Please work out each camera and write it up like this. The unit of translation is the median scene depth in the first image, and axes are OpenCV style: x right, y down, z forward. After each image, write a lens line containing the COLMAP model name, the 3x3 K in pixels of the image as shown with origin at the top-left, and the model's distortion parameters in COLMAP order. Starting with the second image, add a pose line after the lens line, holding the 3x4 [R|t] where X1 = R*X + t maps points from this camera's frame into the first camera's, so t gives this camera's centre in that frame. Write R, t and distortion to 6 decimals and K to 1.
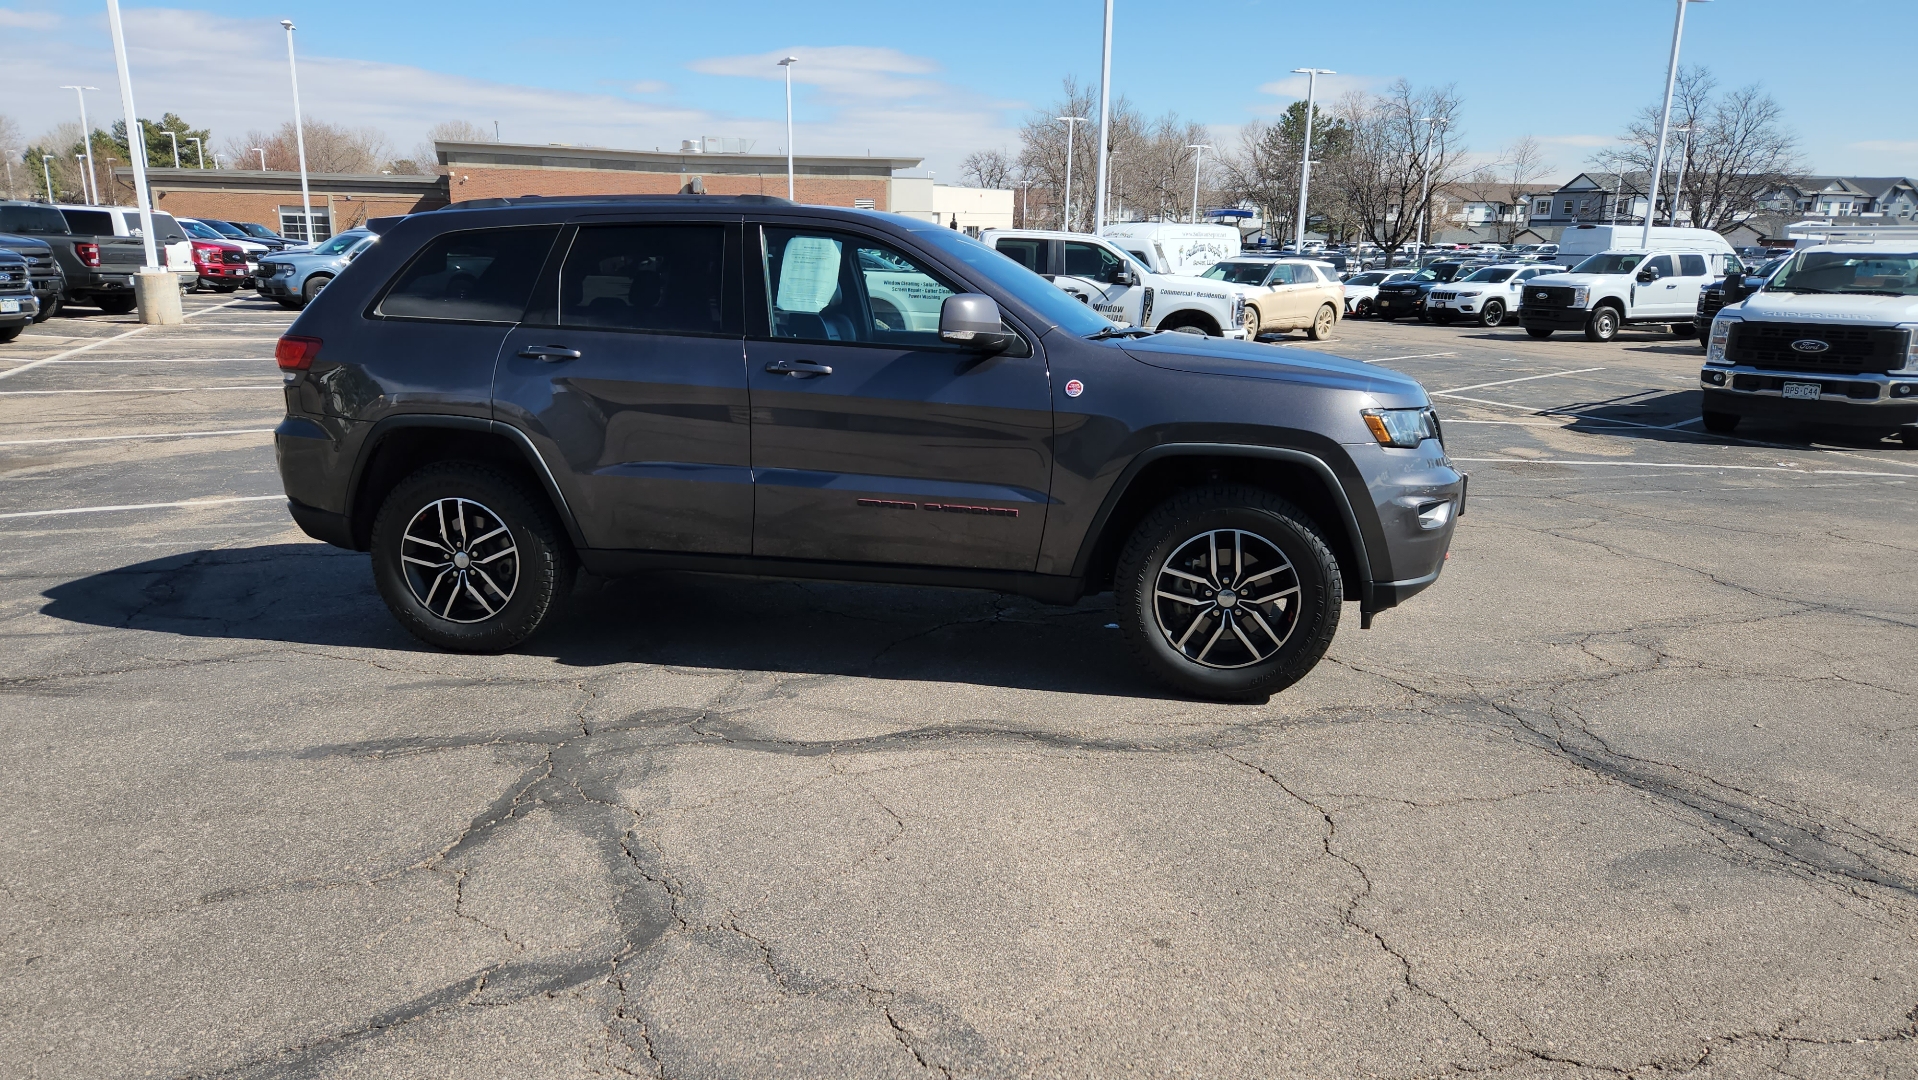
lens RADIAL K [[1284.4, 0, 935.6], [0, 1284.4, 548.8], [0, 0, 1]] dist [0.072850, -0.056786]
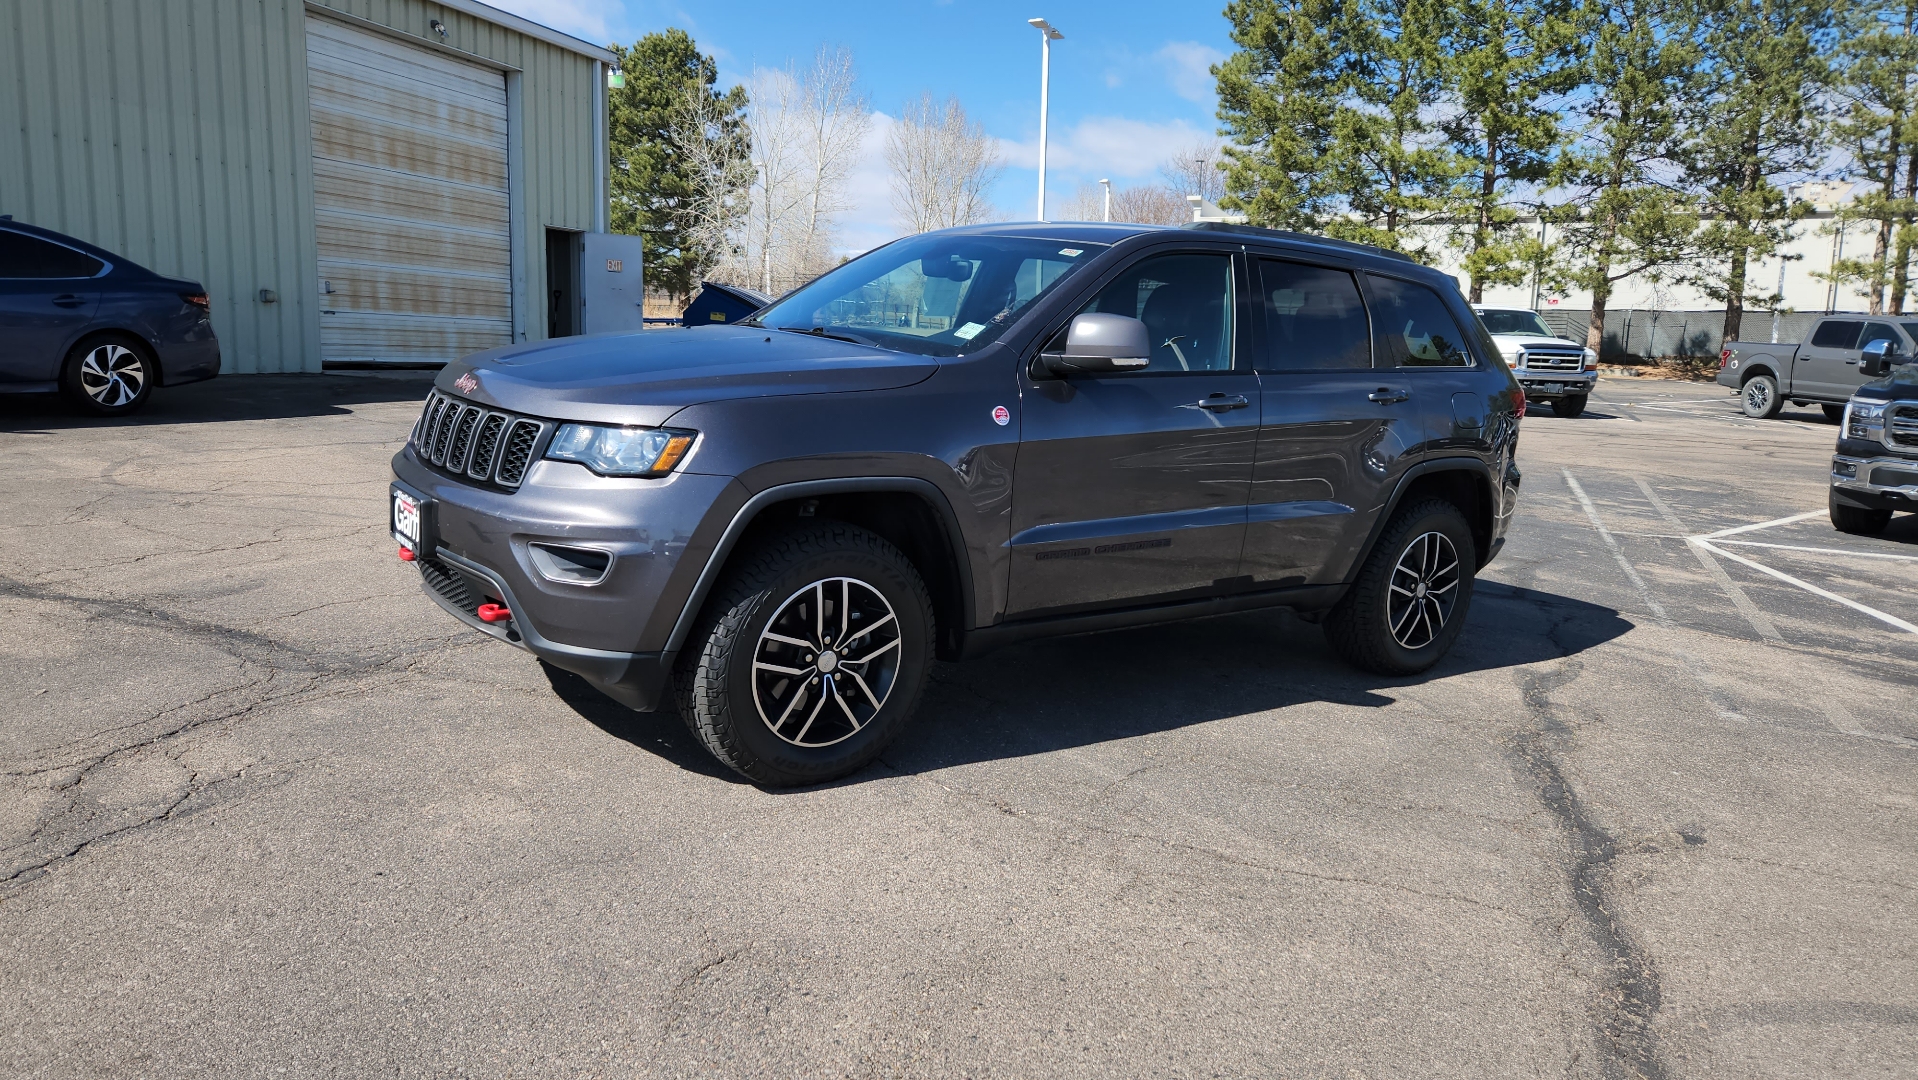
lens RADIAL K [[1280.5, 0, 925.9], [0, 1280.5, 526.6], [0, 0, 1]] dist [0.072546, -0.057538]
pose [[-0.675389, 0.068460, -0.734278, 0.757849], [-0.220767, 0.931251, 0.289886, -0.326761], [0.703642, 0.357890, -0.613842, 1.697645]]
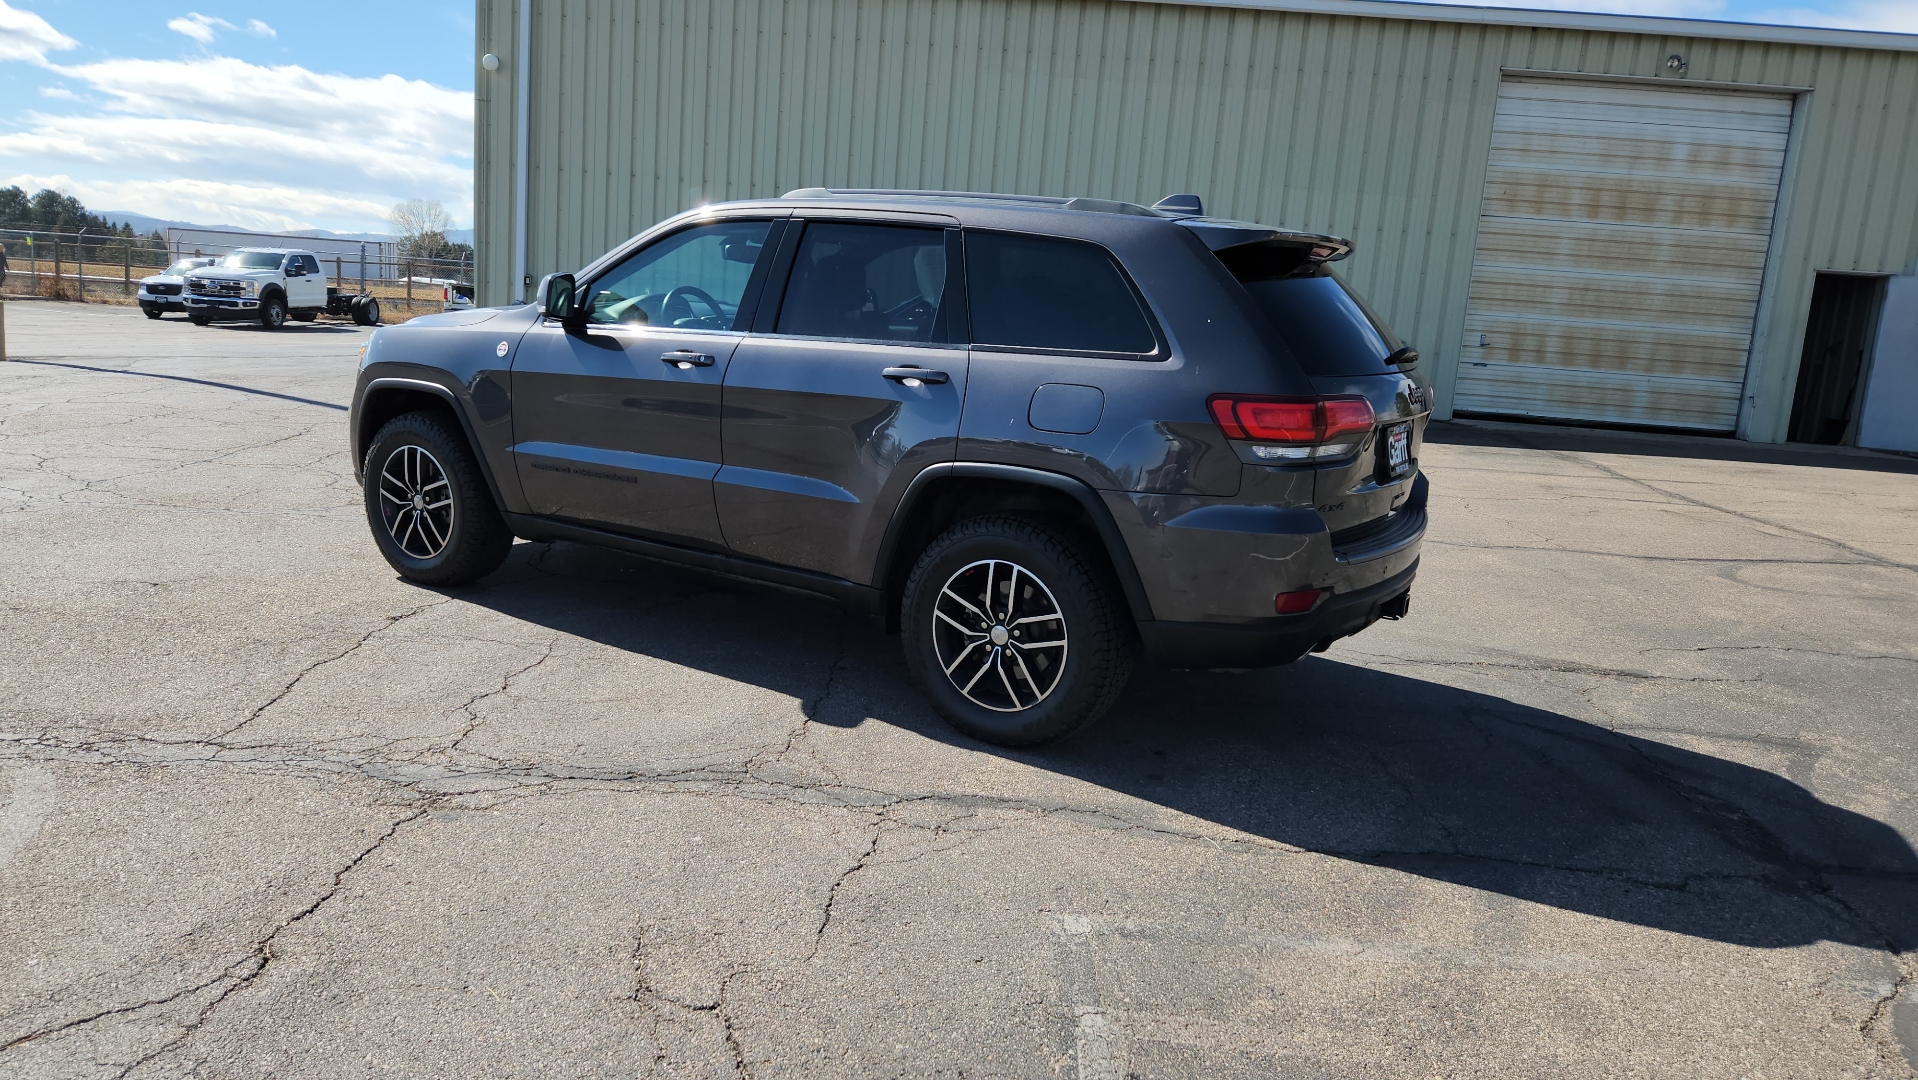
lens RADIAL K [[1278.6, 0, 924.2], [0, 1278.6, 545.8], [0, 0, 1]] dist [0.071566, -0.055263]
pose [[-0.925962, -0.140330, 0.350573, -0.532271], [0.006476, 0.922346, 0.386310, -0.427806], [-0.377561, 0.359979, -0.853149, 2.043677]]
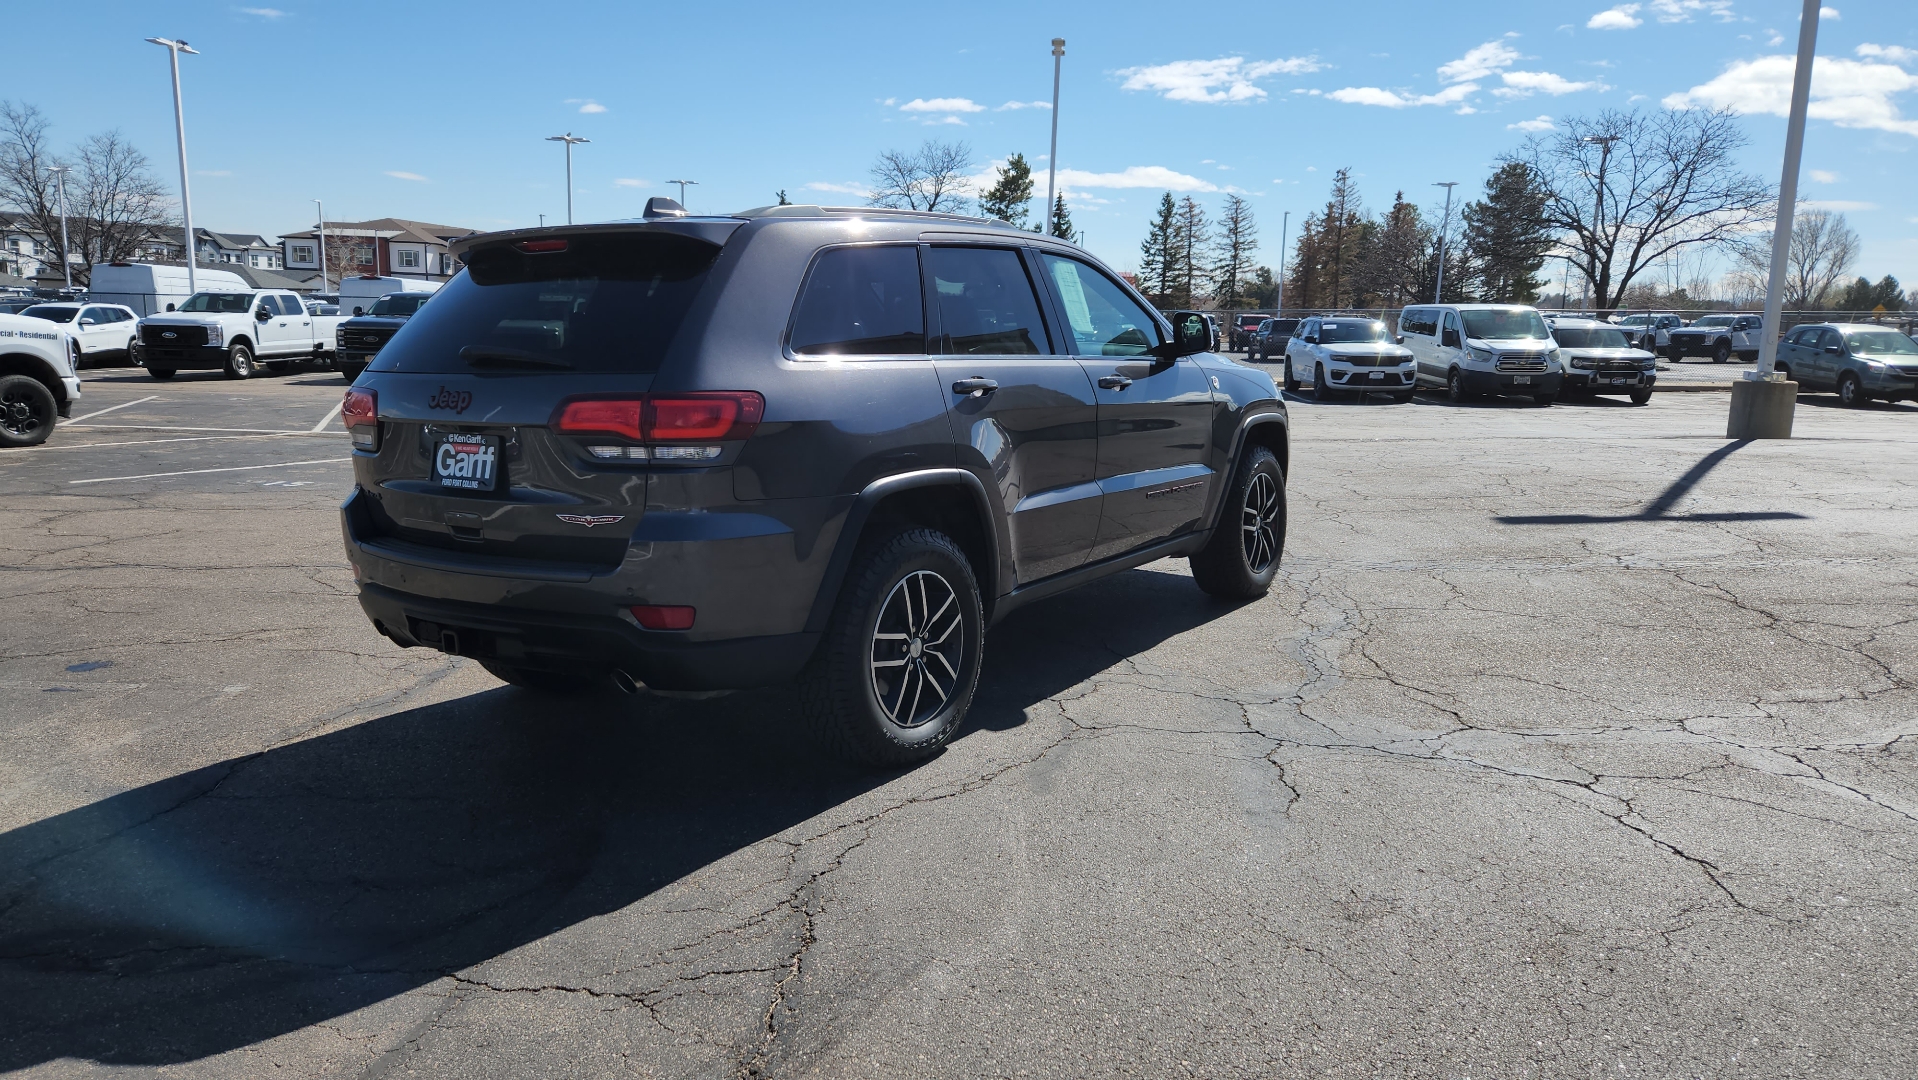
lens RADIAL K [[1278.6, 0, 916.2], [0, 1278.6, 534.7], [0, 0, 1]] dist [0.071566, -0.055263]
pose [[0.416438, -0.163034, 0.894427, -1.073427], [0.199232, 0.976243, 0.085186, -0.128913], [-0.887066, 0.142724, 0.439026, 0.638053]]
